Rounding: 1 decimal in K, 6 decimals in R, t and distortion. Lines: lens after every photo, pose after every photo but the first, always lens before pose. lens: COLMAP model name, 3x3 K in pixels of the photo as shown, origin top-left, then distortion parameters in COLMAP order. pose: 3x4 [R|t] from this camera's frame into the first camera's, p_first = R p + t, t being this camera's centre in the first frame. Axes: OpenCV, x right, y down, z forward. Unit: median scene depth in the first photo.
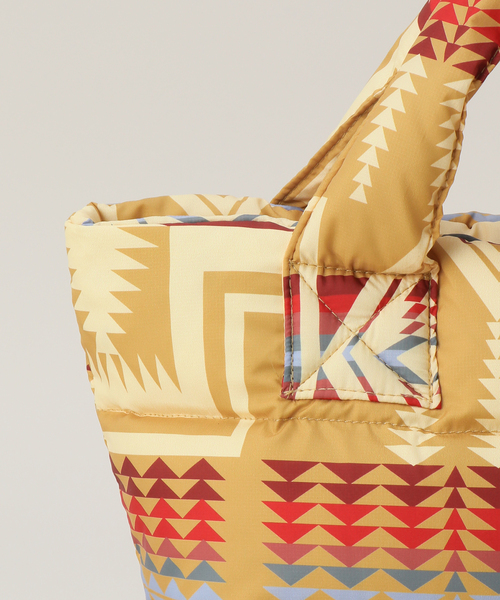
lens RADIAL K [[2084.9, 0, 249.8], [0, 2084.9, 299.3], [0, 0, 1]] dist [-0.019477, 0.000000]
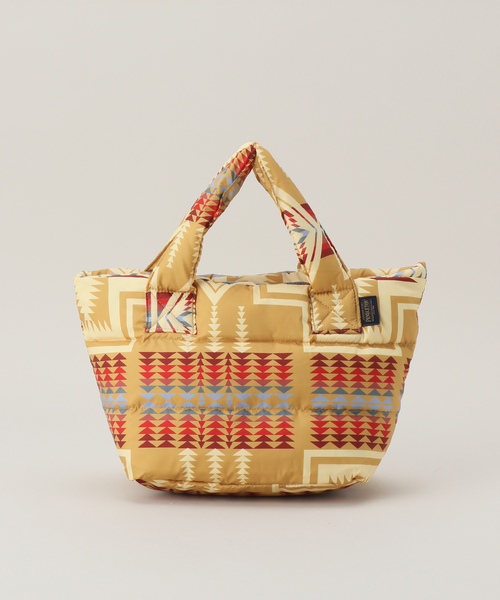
lens RADIAL K [[1229.5, 0, 249.9], [0, 1229.5, 300.9], [0, 0, 1]] dist [-0.097274, 0.000000]
pose [[0.998728, -0.008770, 0.049663, 0.079968], [0.012153, 0.997596, -0.068225, 0.126479], [-0.048945, 0.068742, 0.996433, -0.806713]]
